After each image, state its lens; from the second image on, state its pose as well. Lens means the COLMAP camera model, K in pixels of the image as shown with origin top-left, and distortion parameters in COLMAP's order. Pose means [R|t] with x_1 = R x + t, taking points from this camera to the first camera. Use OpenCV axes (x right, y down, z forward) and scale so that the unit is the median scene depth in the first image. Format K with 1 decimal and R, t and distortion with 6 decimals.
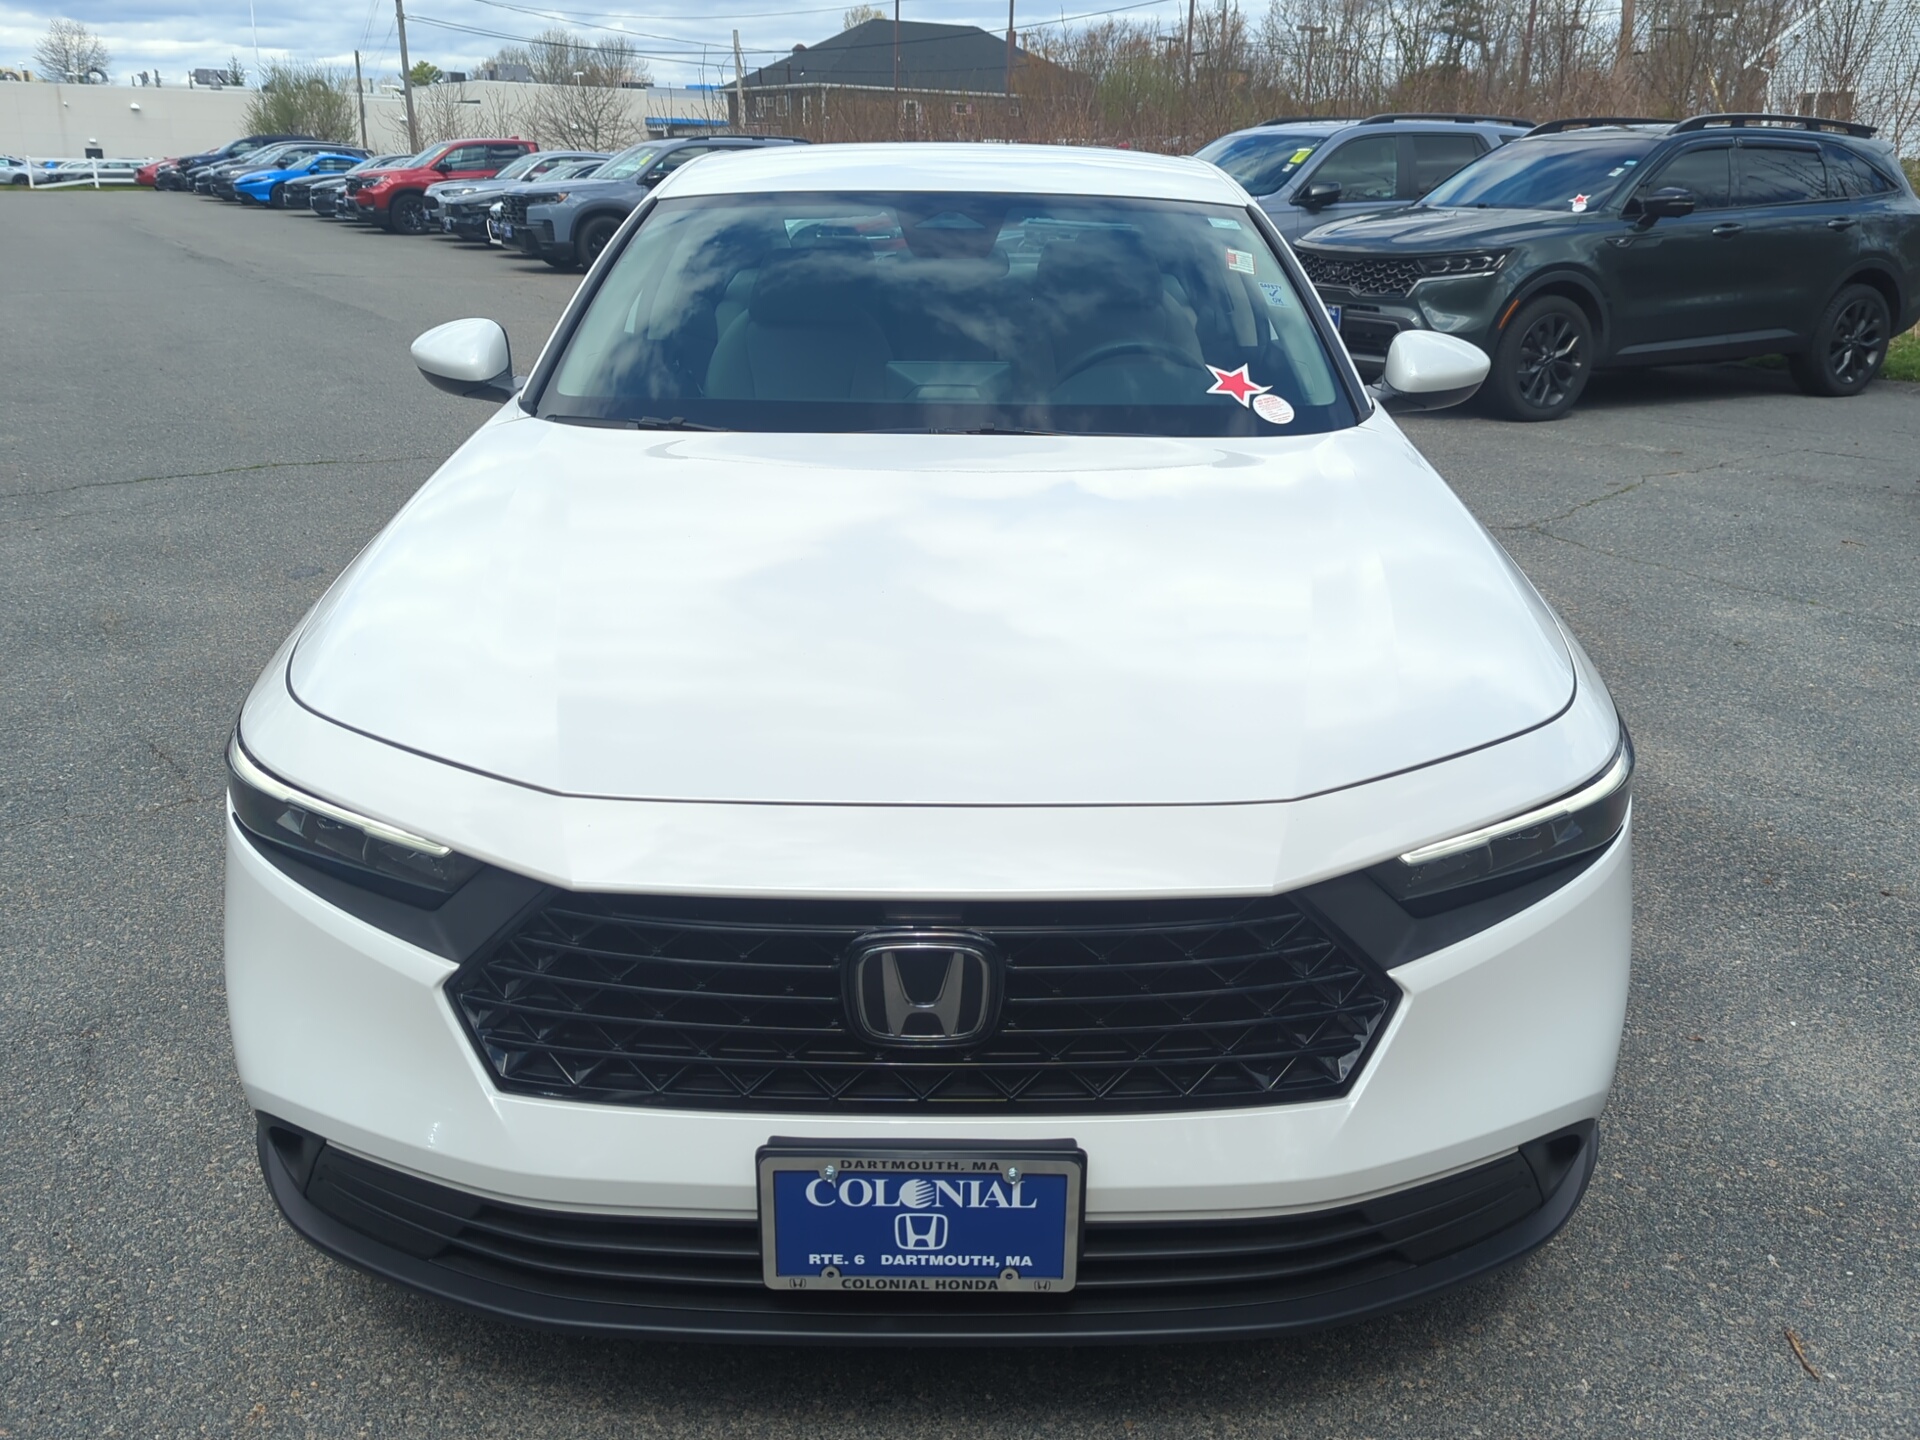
lens RADIAL K [[1667.0, 0, 994.9], [0, 1667.0, 743.2], [0, 0, 1]] dist [0.047749, -0.035104]
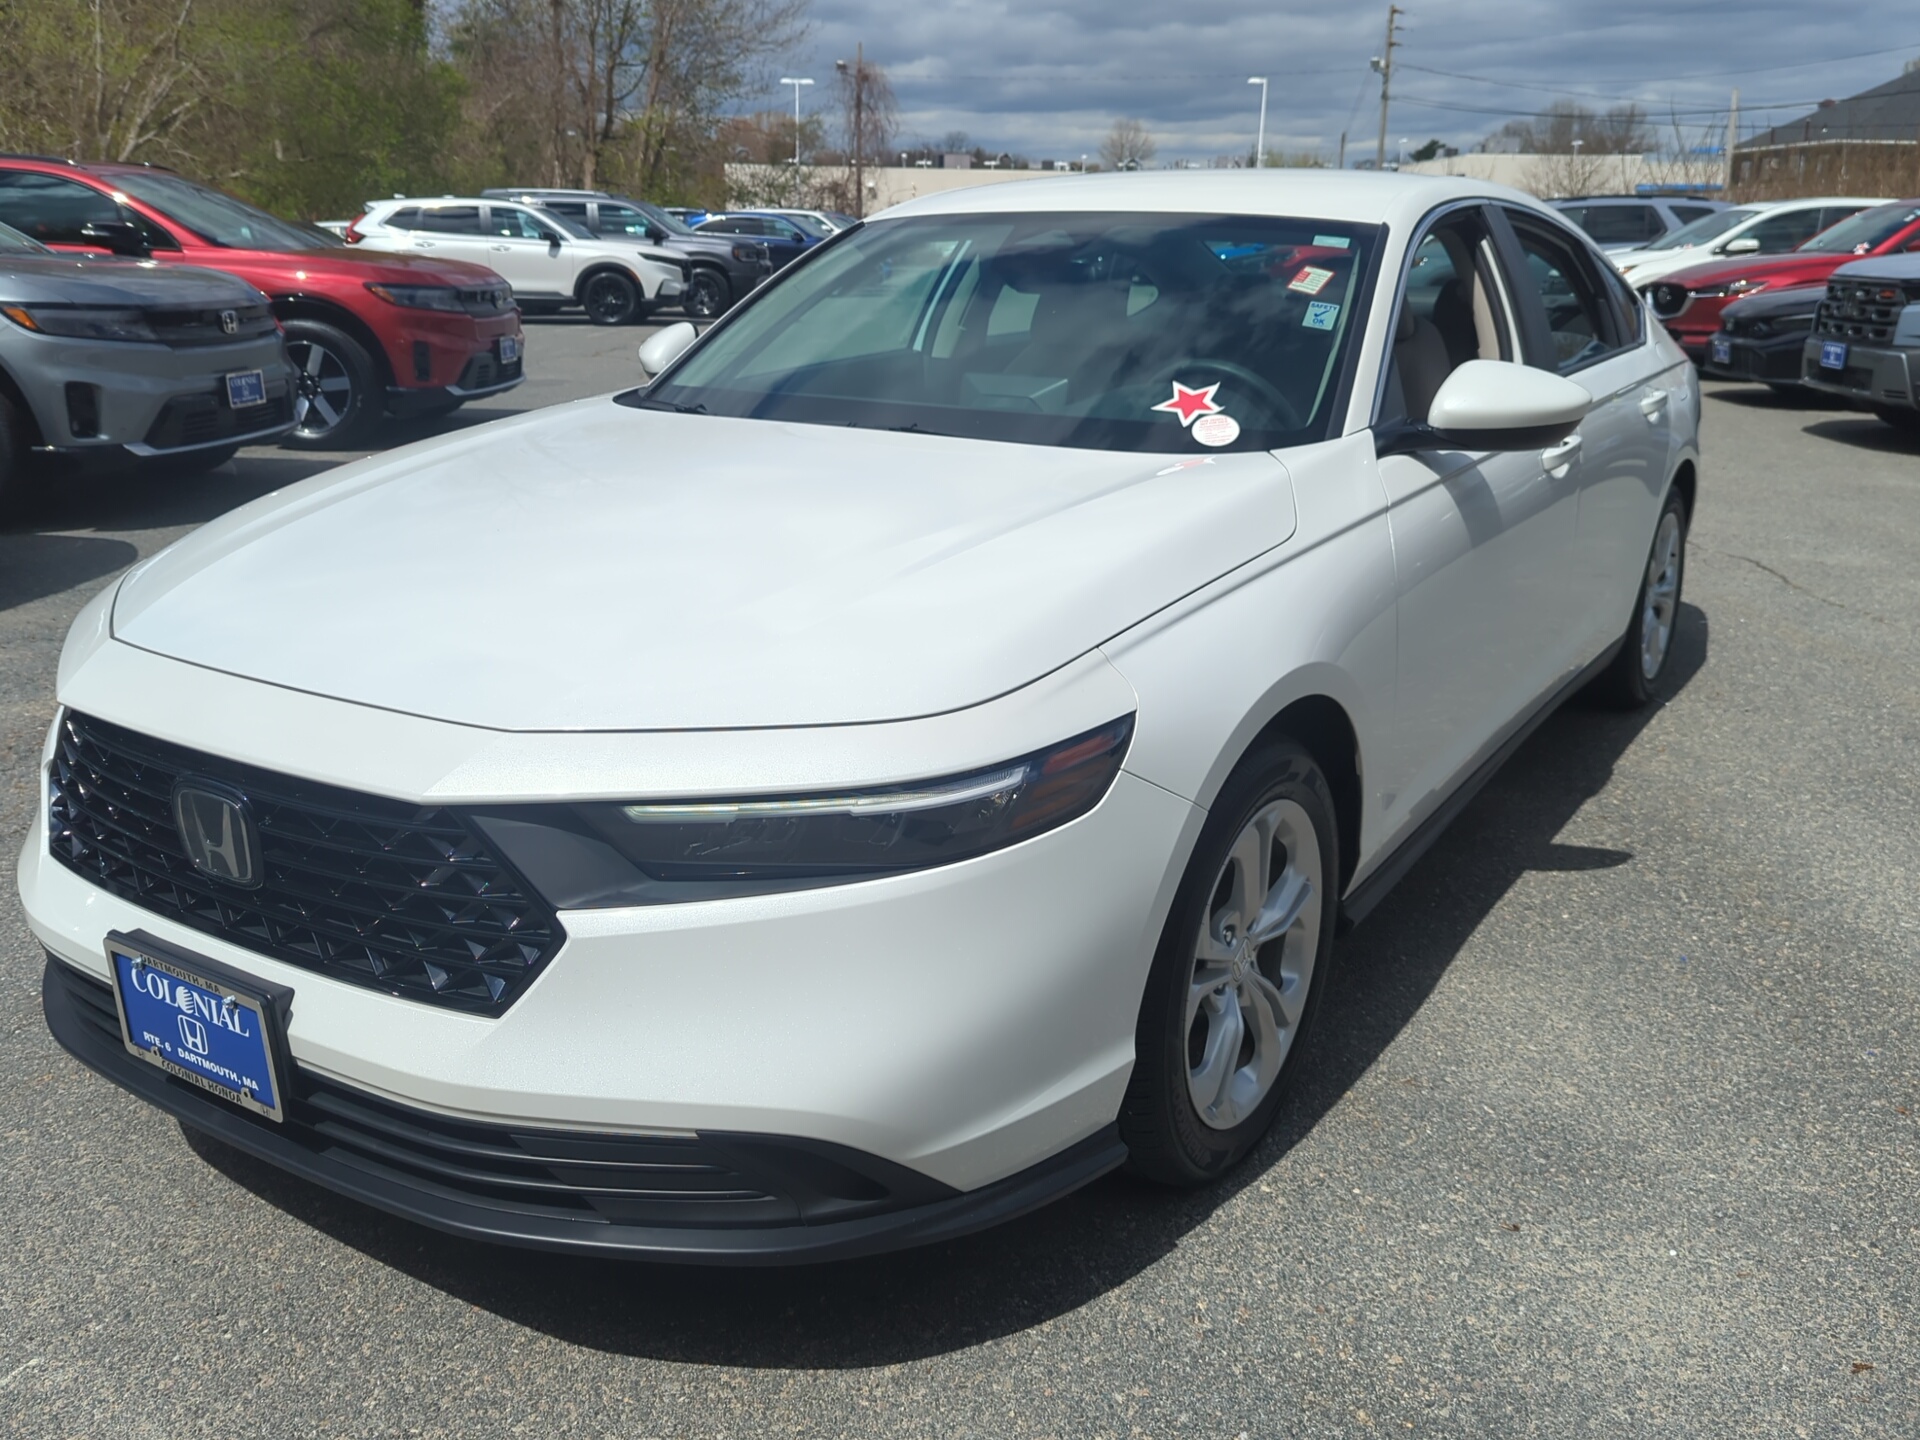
lens RADIAL K [[1667.0, 0, 947.9], [0, 1667.0, 728.3], [0, 0, 1]] dist [0.047749, -0.035104]
pose [[0.822031, 0.154090, -0.548199, 0.201476], [-0.180696, 0.983524, 0.005497, -0.004954], [0.540014, 0.094538, 0.836330, 0.053688]]
